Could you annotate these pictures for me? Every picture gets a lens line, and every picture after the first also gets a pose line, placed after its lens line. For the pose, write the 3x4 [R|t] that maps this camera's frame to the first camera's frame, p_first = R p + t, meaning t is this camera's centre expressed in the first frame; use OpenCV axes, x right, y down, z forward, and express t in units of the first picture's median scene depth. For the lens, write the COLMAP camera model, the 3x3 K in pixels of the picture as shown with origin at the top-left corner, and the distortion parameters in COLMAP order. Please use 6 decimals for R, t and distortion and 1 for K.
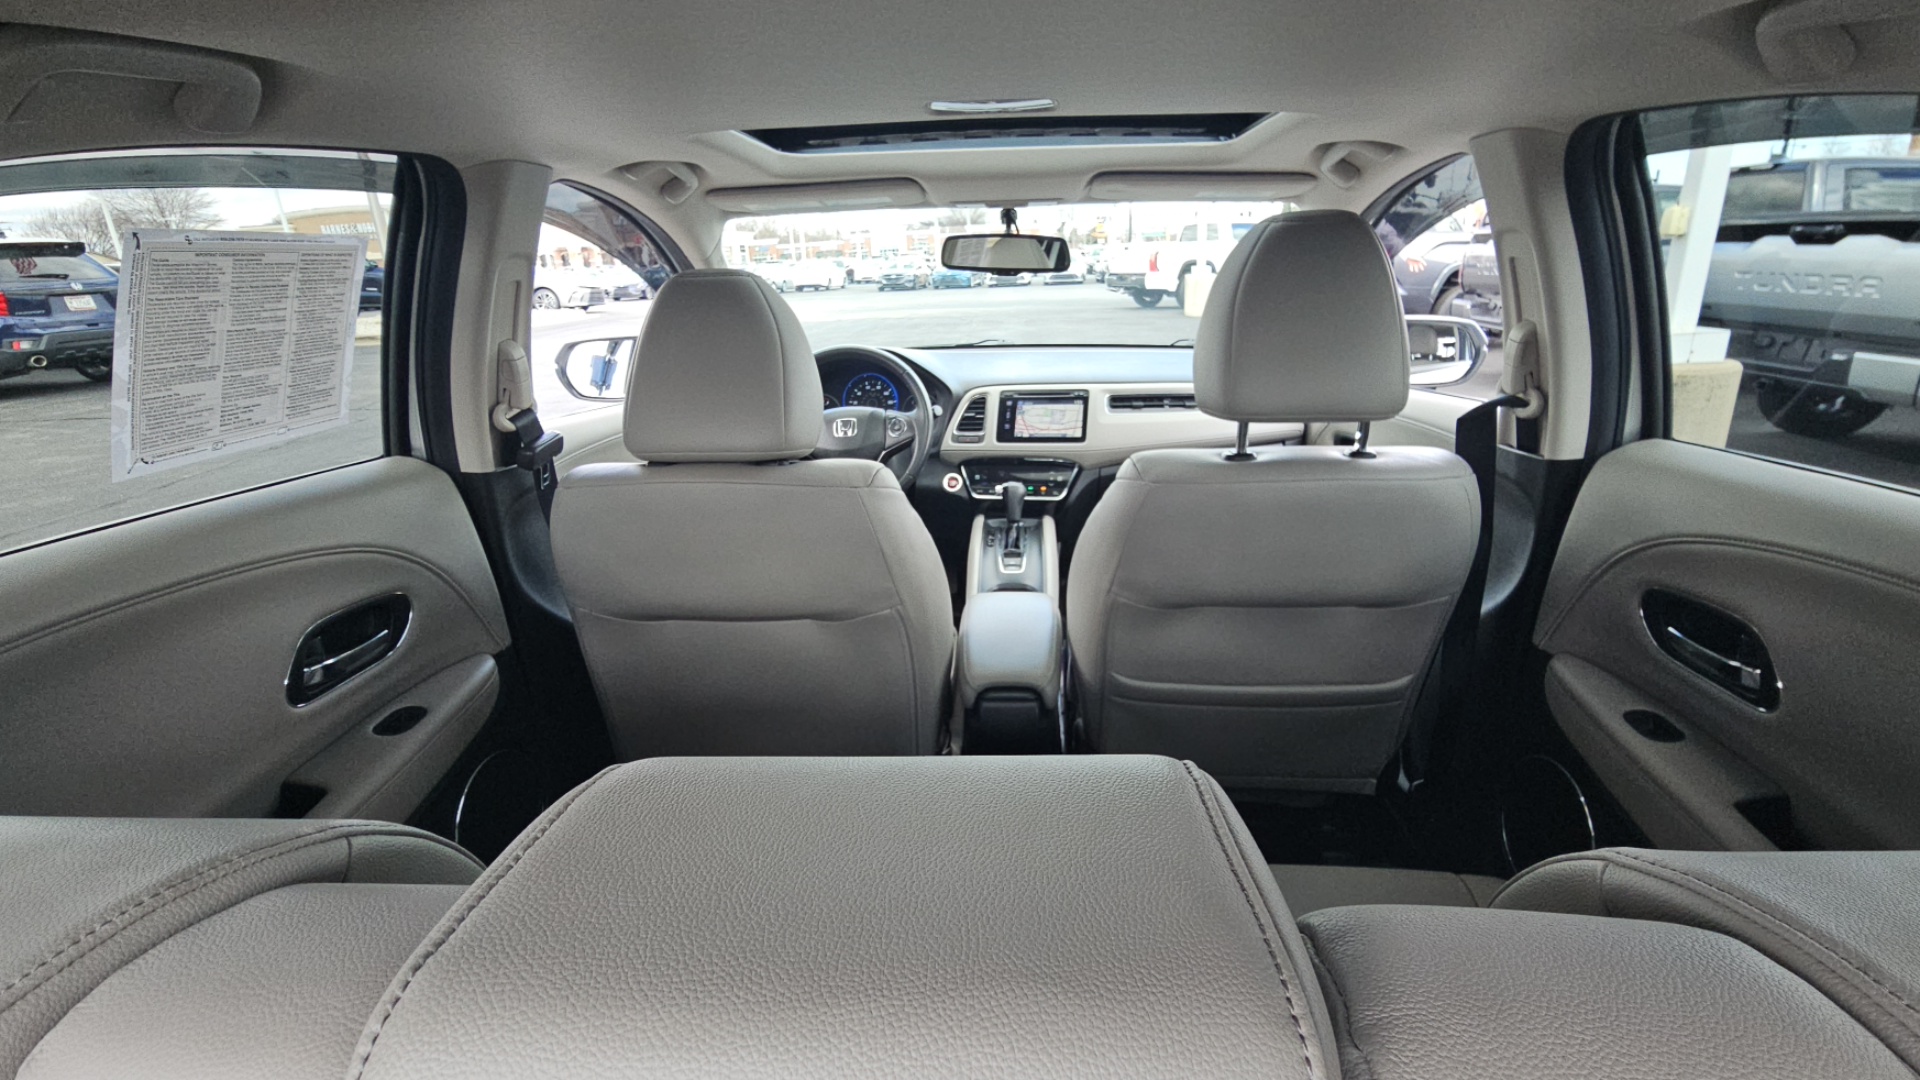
lens RADIAL K [[859.0, 0, 972.1], [0, 859.0, 554.4], [0, 0, 1]] dist [0.008785, -0.007211]
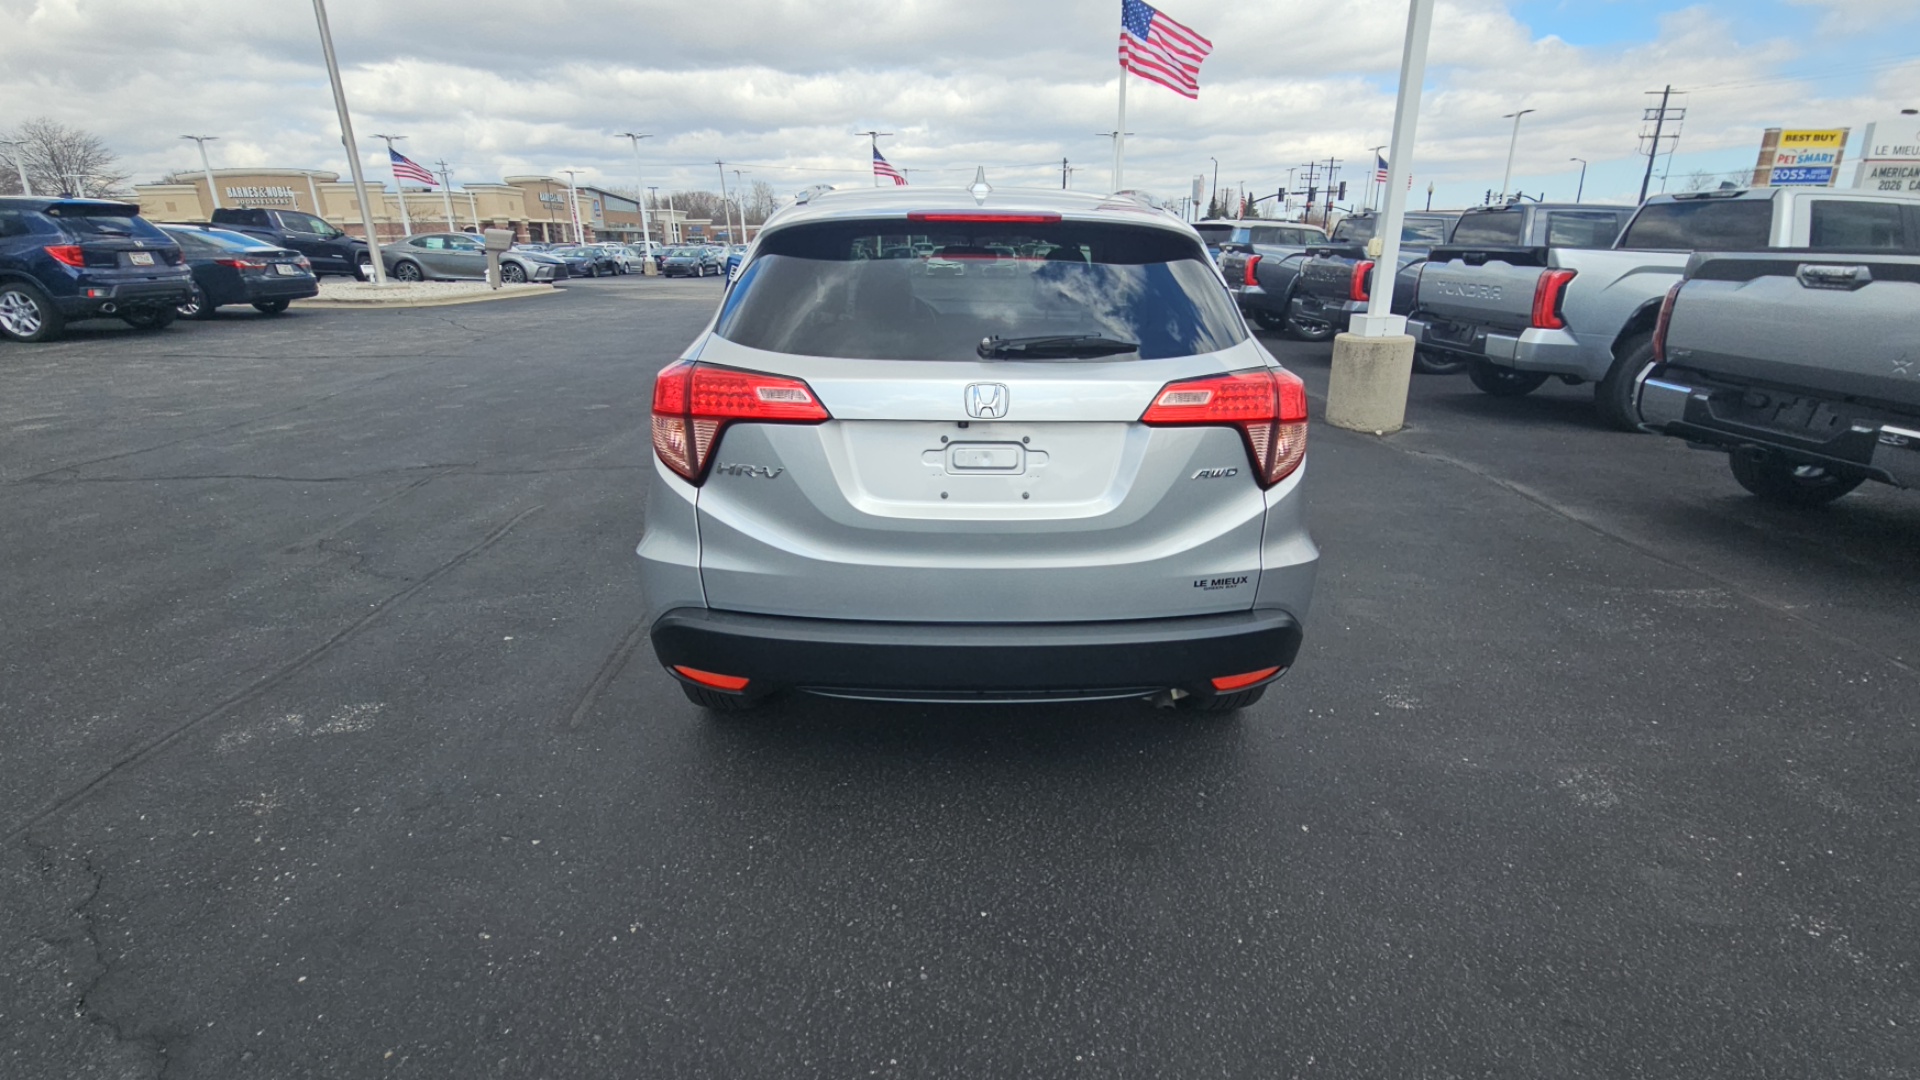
lens RADIAL K [[859.0, 0, 975.6], [0, 859.0, 541.3], [0, 0, 1]] dist [0.008785, -0.007211]
pose [[0.996504, 0.011622, 0.082737, -0.112099], [-0.011327, 0.999928, -0.004035, 0.363797], [-0.082778, 0.003084, 0.996563, -1.112046]]
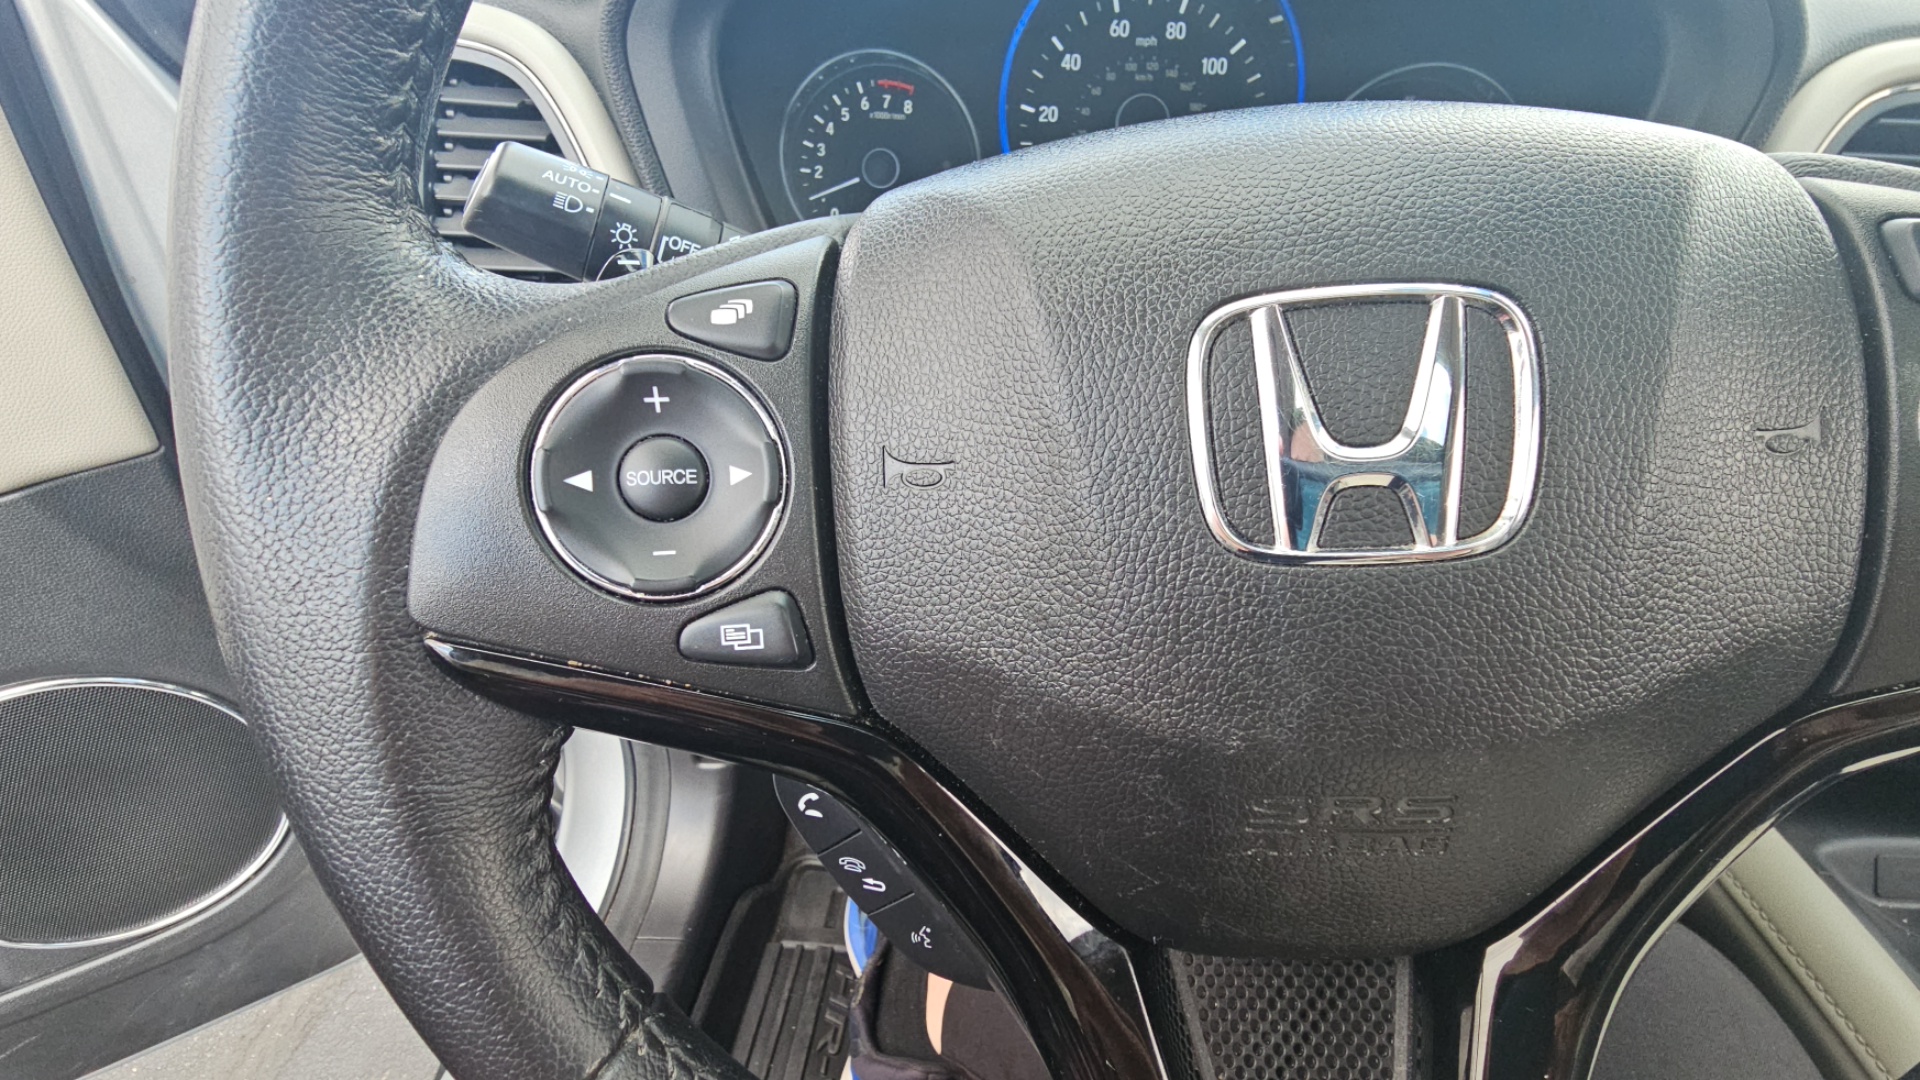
lens RADIAL K [[859.0, 0, 977.1], [0, 859.0, 551.8], [0, 0, 1]] dist [0.008785, -0.007211]
pose [[0.999183, 0.038805, 0.011253, -0.159165], [-0.040389, 0.966667, 0.252832, -0.135803], [-0.001067, -0.253080, 0.967445, 0.829755]]
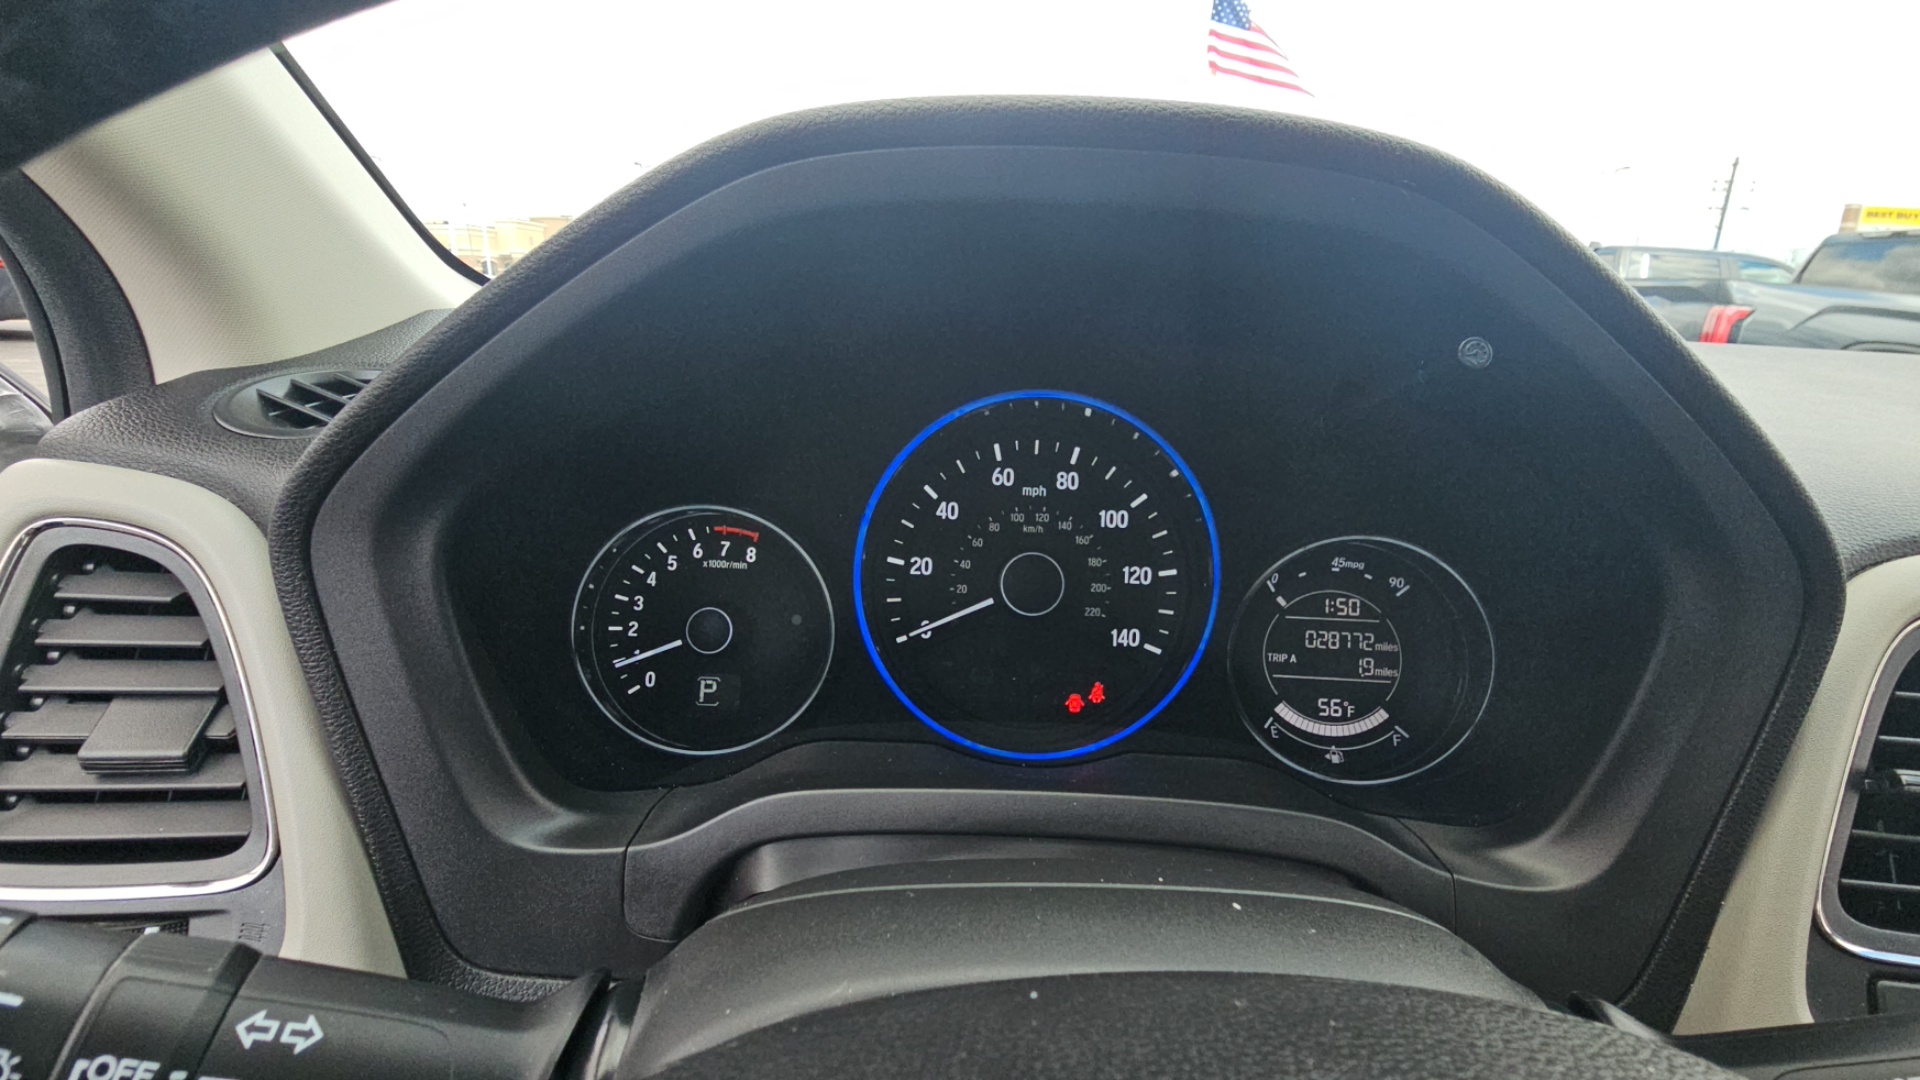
lens RADIAL K [[859.0, 0, 979.7], [0, 859.0, 554.3], [0, 0, 1]] dist [0.008785, -0.007211]
pose [[0.995935, 0.050882, 0.074332, -0.144994], [-0.047233, 0.997629, -0.050049, -0.180358], [-0.076702, 0.046335, 0.995977, 0.884199]]
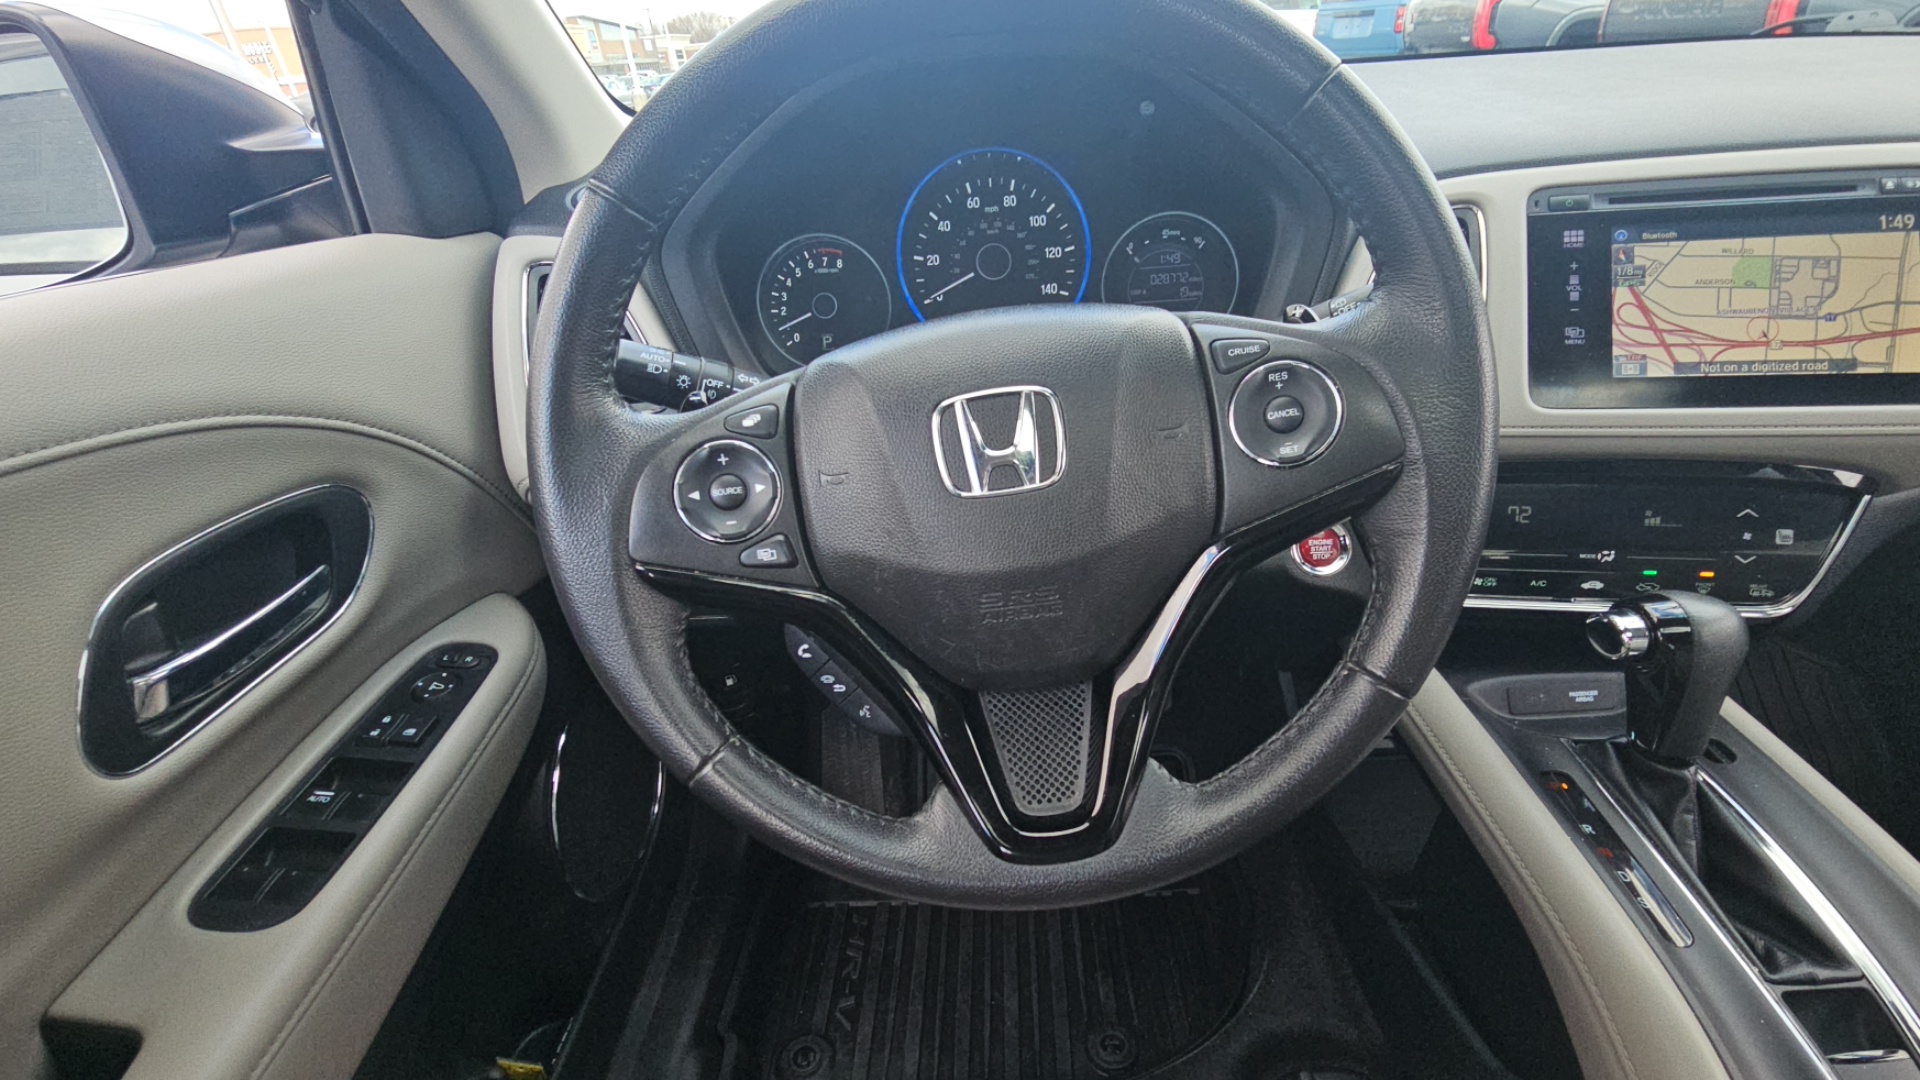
lens RADIAL K [[859.0, 0, 980.2], [0, 859.0, 546.8], [0, 0, 1]] dist [0.008785, -0.007211]
pose [[0.998138, -0.056385, 0.023268, -0.139773], [0.051126, 0.981399, 0.185046, -0.140823], [-0.033269, -0.183511, 0.982454, 0.731088]]
